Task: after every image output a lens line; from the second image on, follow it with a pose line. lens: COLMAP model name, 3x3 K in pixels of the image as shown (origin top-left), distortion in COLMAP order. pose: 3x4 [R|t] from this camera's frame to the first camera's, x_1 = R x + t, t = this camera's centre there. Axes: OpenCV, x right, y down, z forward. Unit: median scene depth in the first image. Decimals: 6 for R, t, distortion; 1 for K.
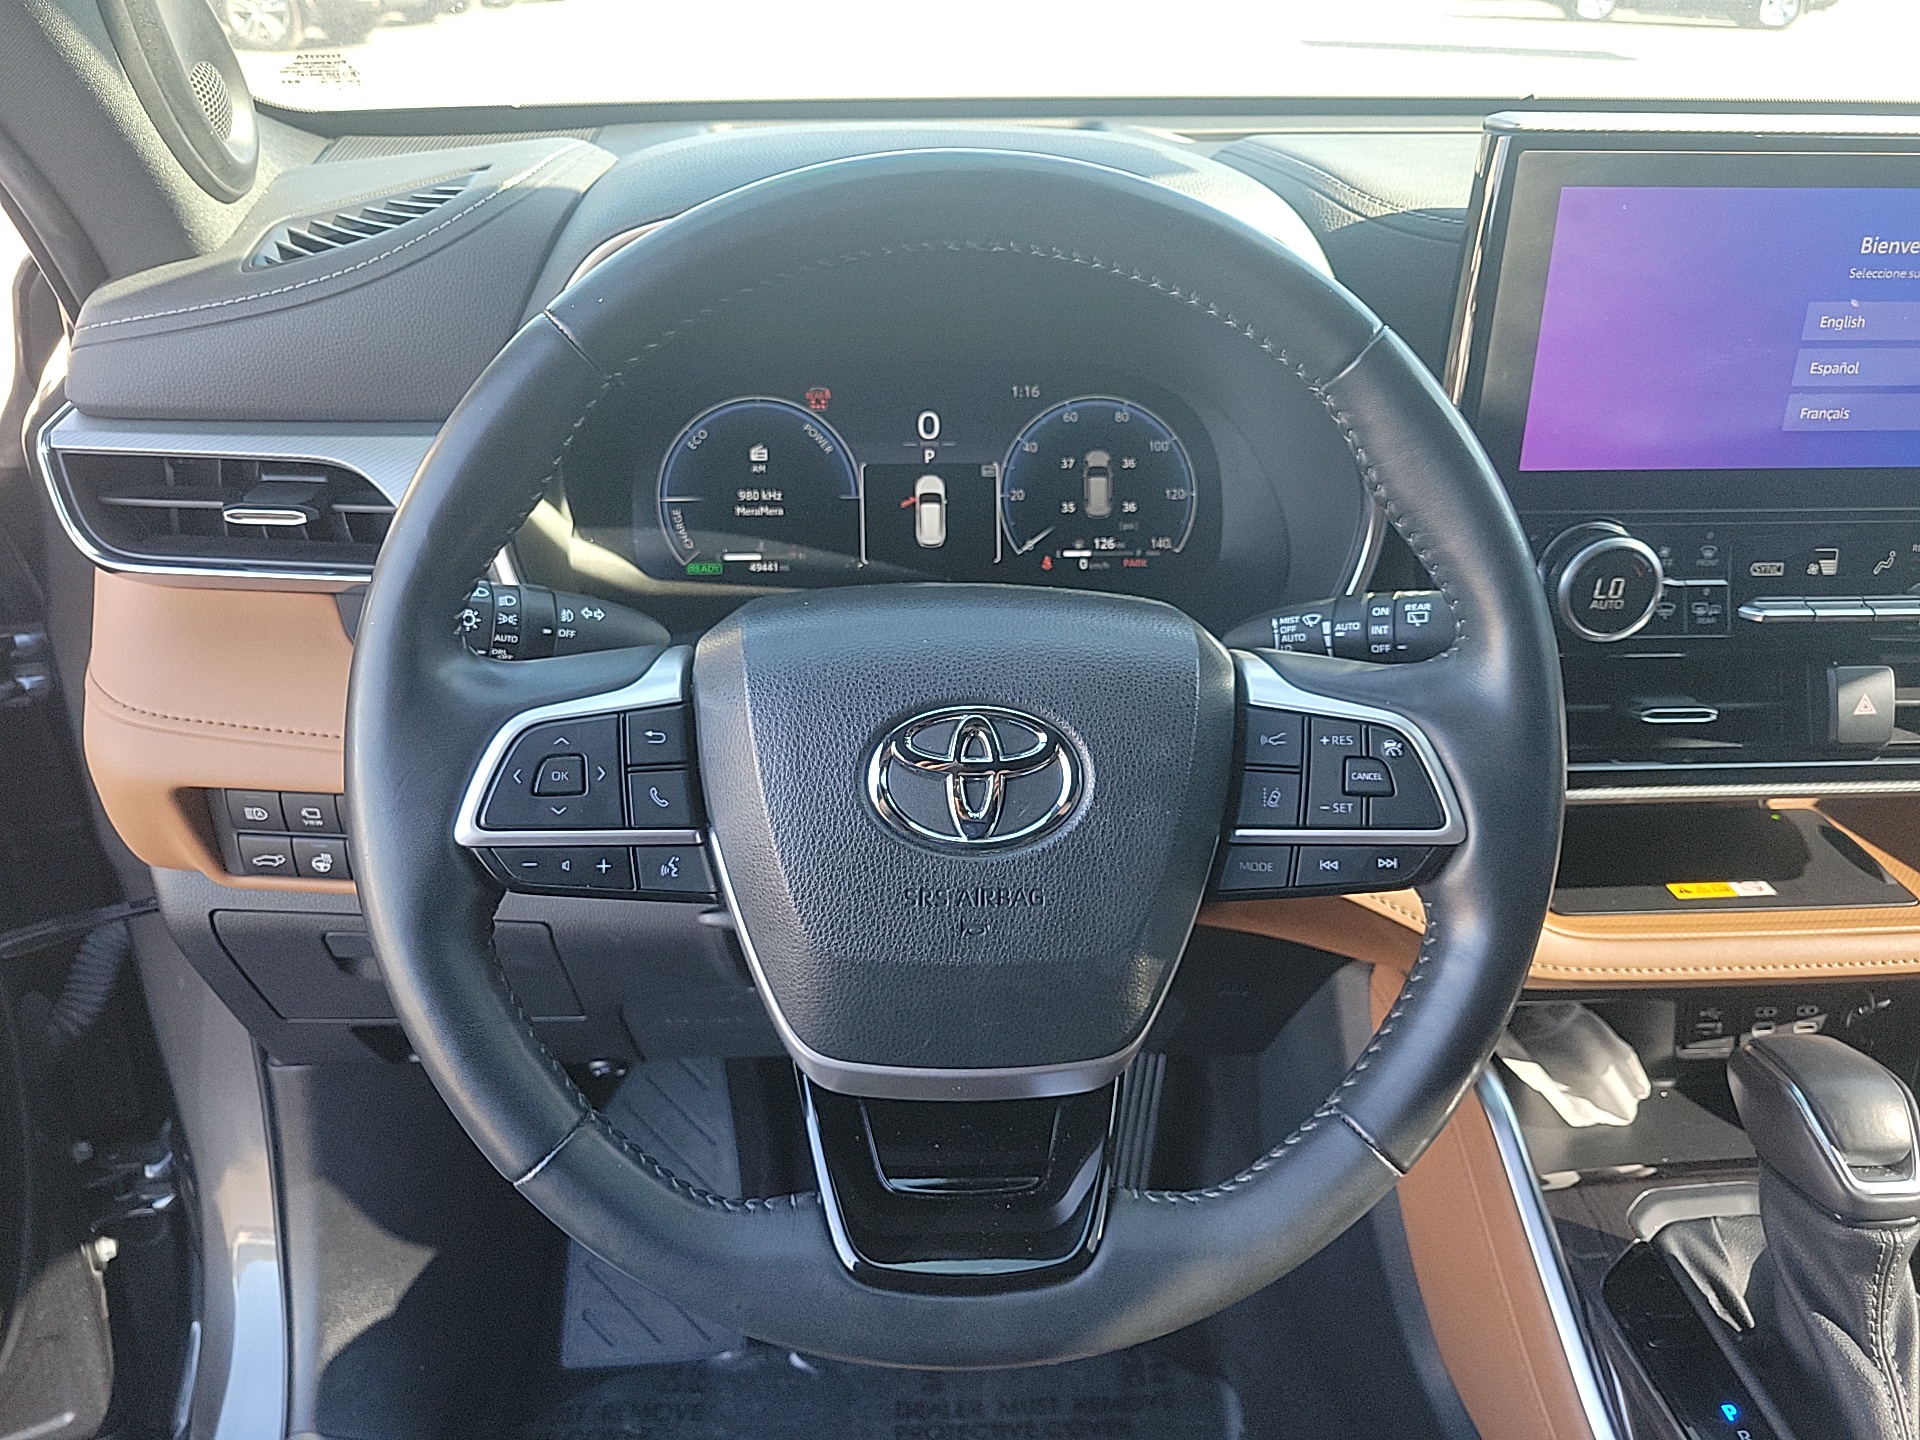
lens RADIAL K [[1462.5, 0, 960.0], [0, 1462.5, 720.0], [0, 0, 1]] dist [0.010840, -0.001124]
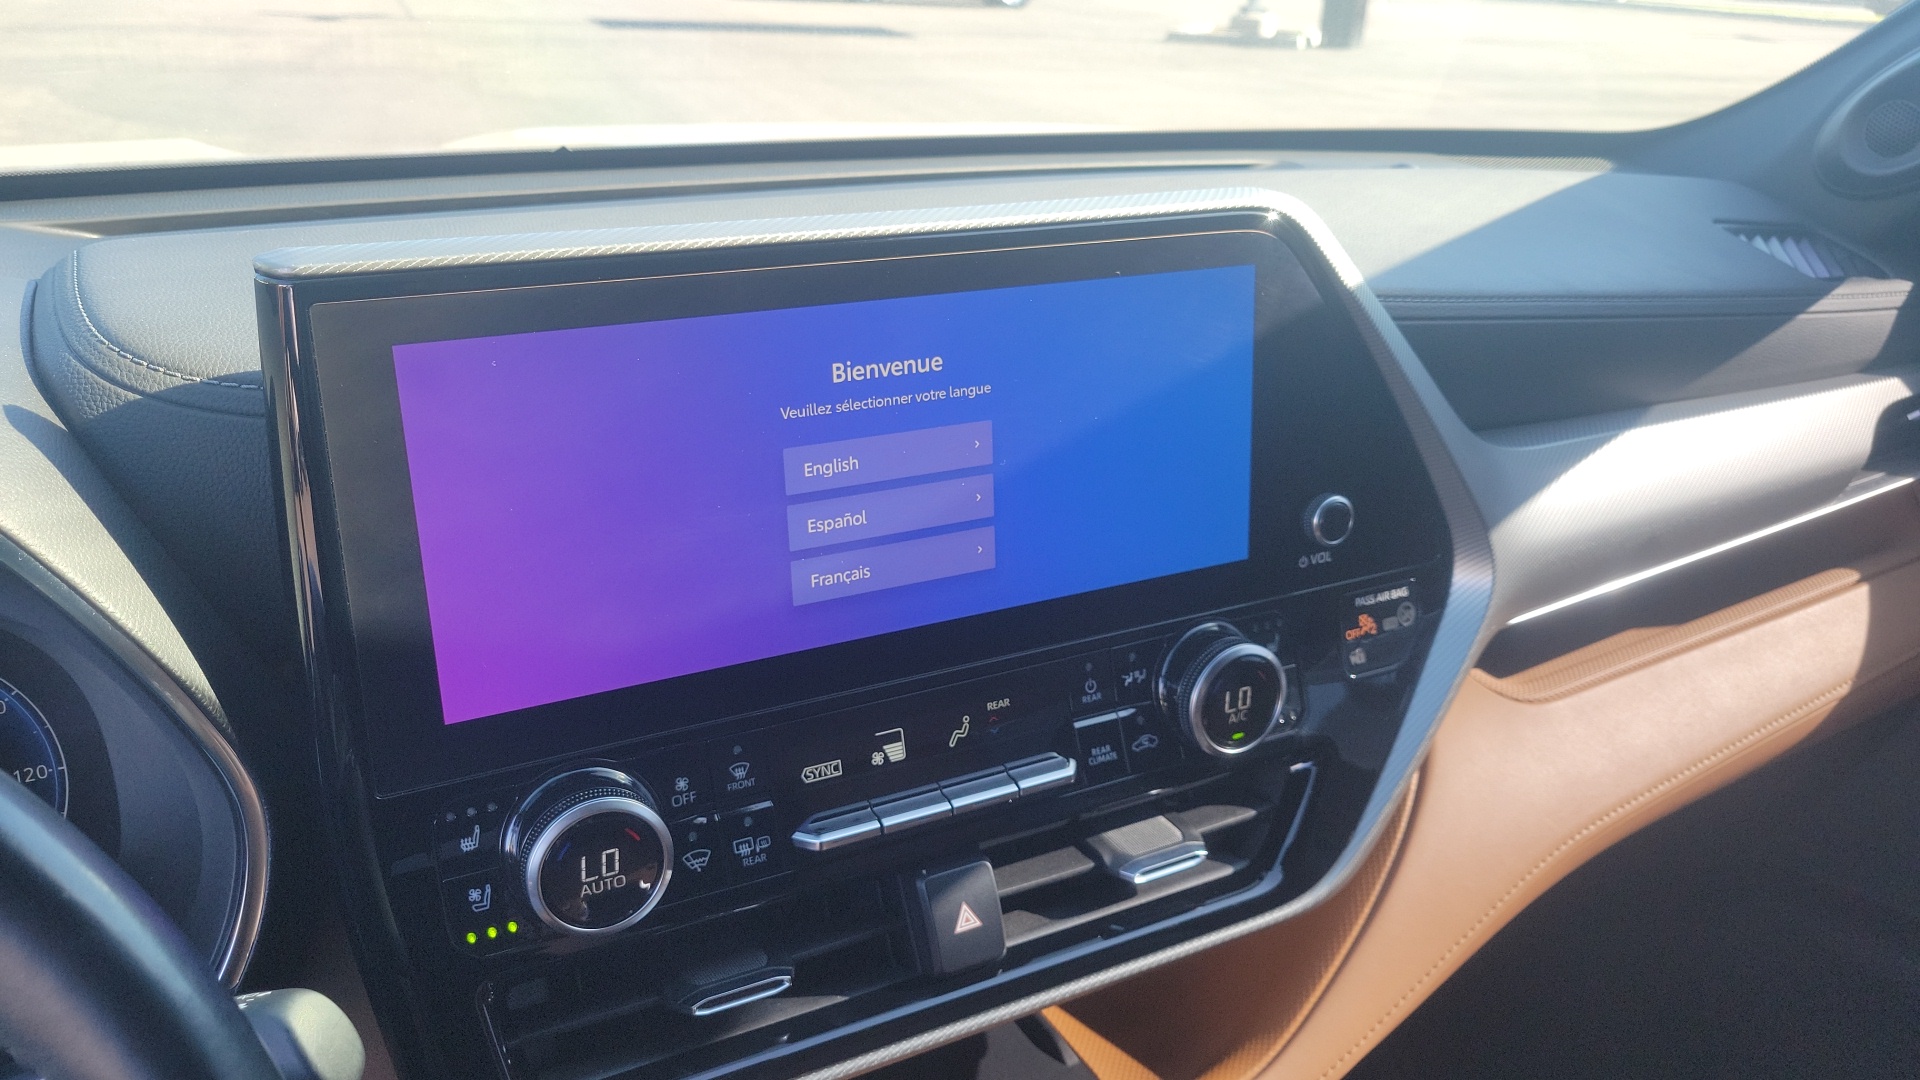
lens RADIAL K [[1453.3, 0, 942.9], [0, 1453.3, 545.9], [0, 0, 1]] dist [0.030032, -0.004769]
pose [[0.915566, -0.151298, 0.372623, 0.339755], [0.183592, 0.981597, -0.052539, -0.167715], [-0.357817, 0.116513, 0.926494, 0.250261]]
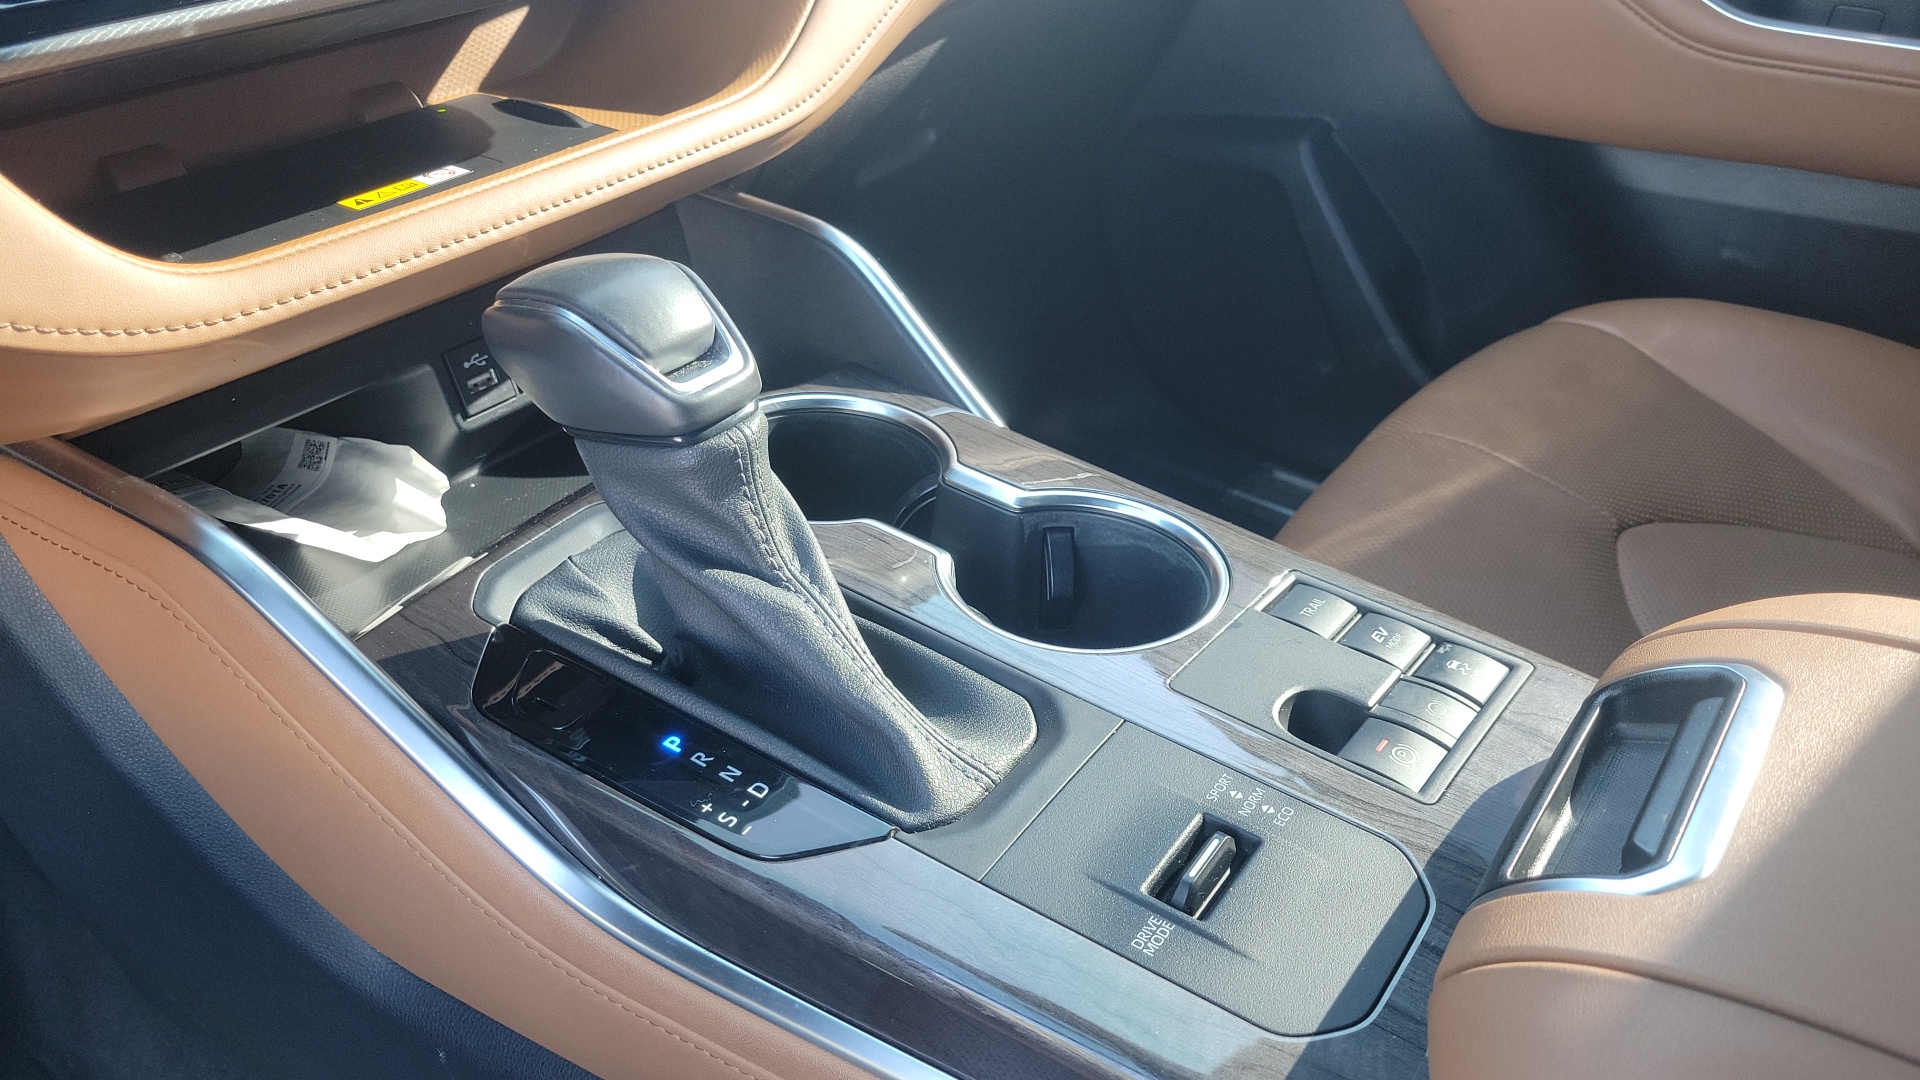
lens RADIAL K [[1449.3, 0, 949.4], [0, 1449.3, 543.6], [0, 0, 1]] dist [0.033216, -0.006901]
pose [[0.643648, -0.431268, 0.632238, 0.168404], [0.353941, 0.900195, 0.253721, 0.210458], [-0.678559, 0.060467, 0.732053, 0.315427]]
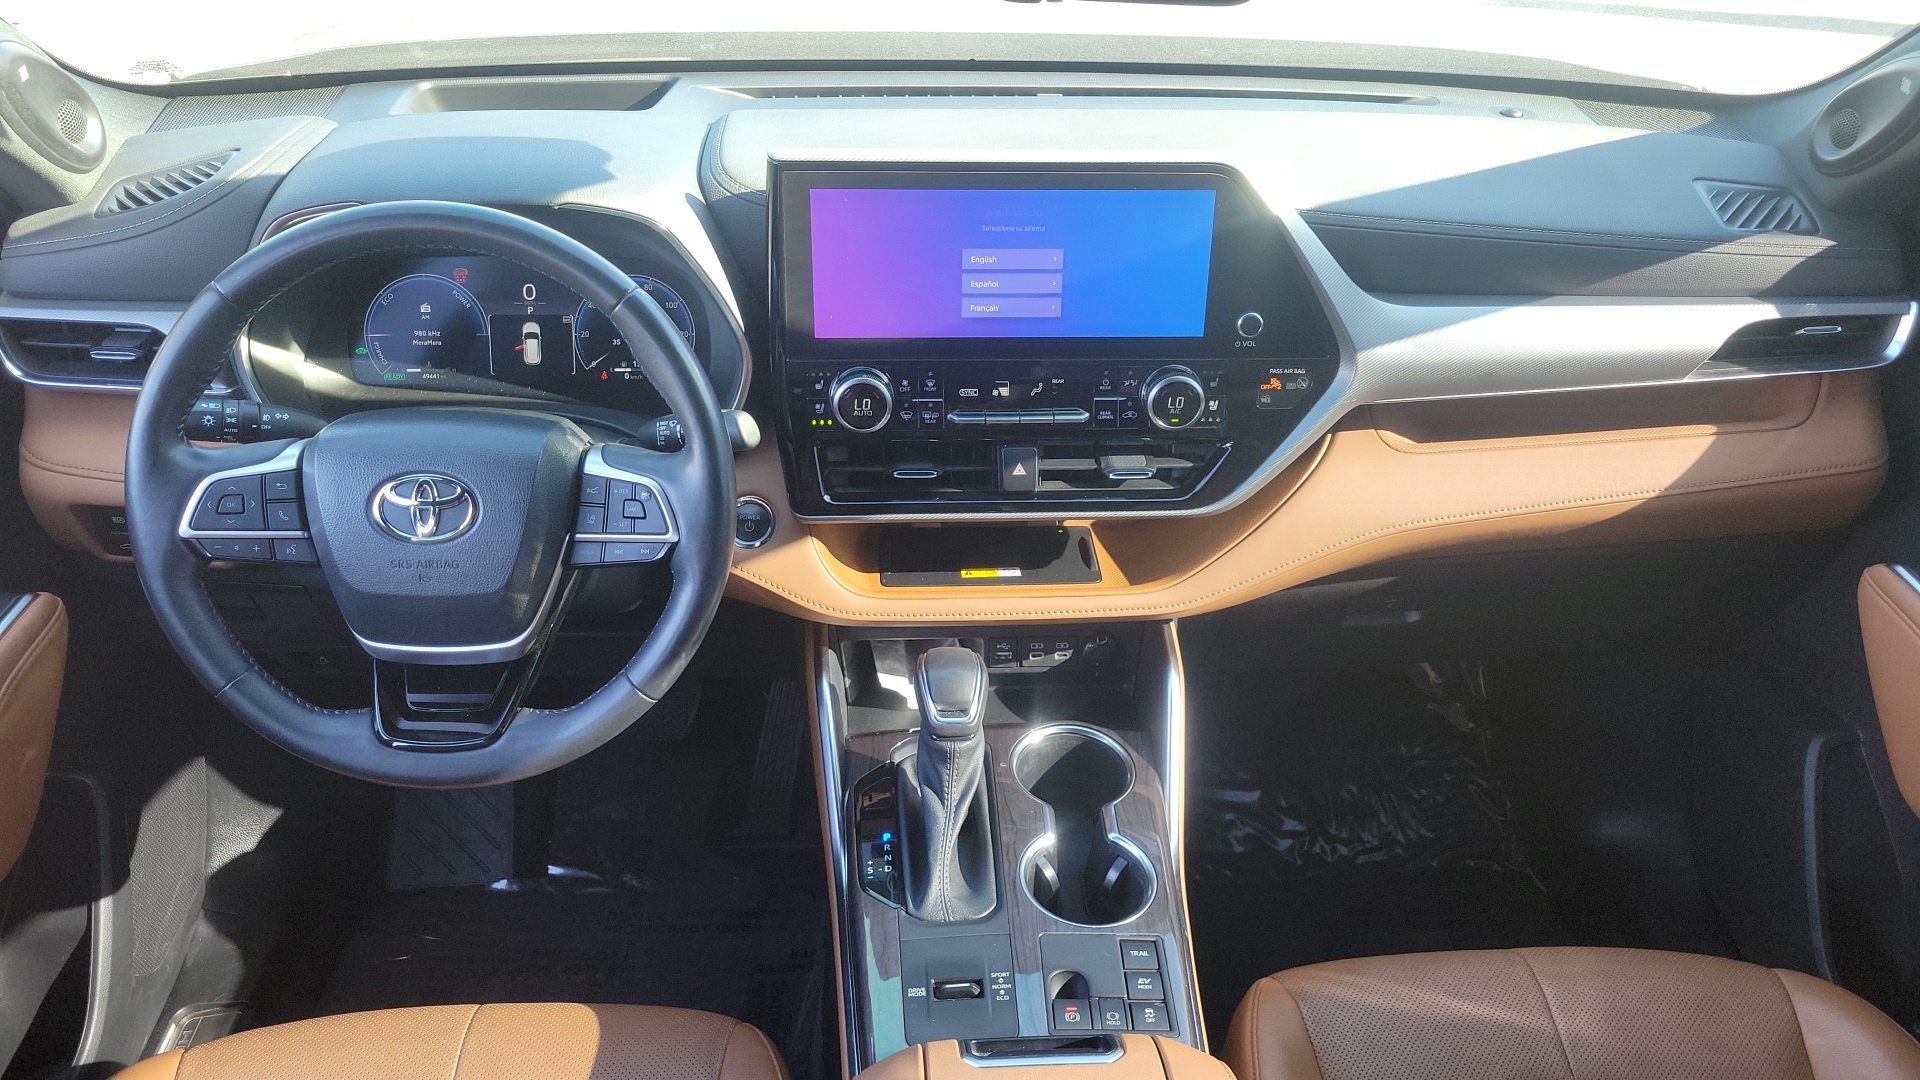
lens RADIAL K [[1451.8, 0, 986.8], [0, 1451.8, 542.9], [0, 0, 1]] dist [0.038586, -0.021950]
pose [[0.999932, 0.011128, -0.003540, 0.579988], [-0.010817, 0.996878, 0.078215, -0.058940], [0.004400, -0.078172, 0.996930, -0.771711]]
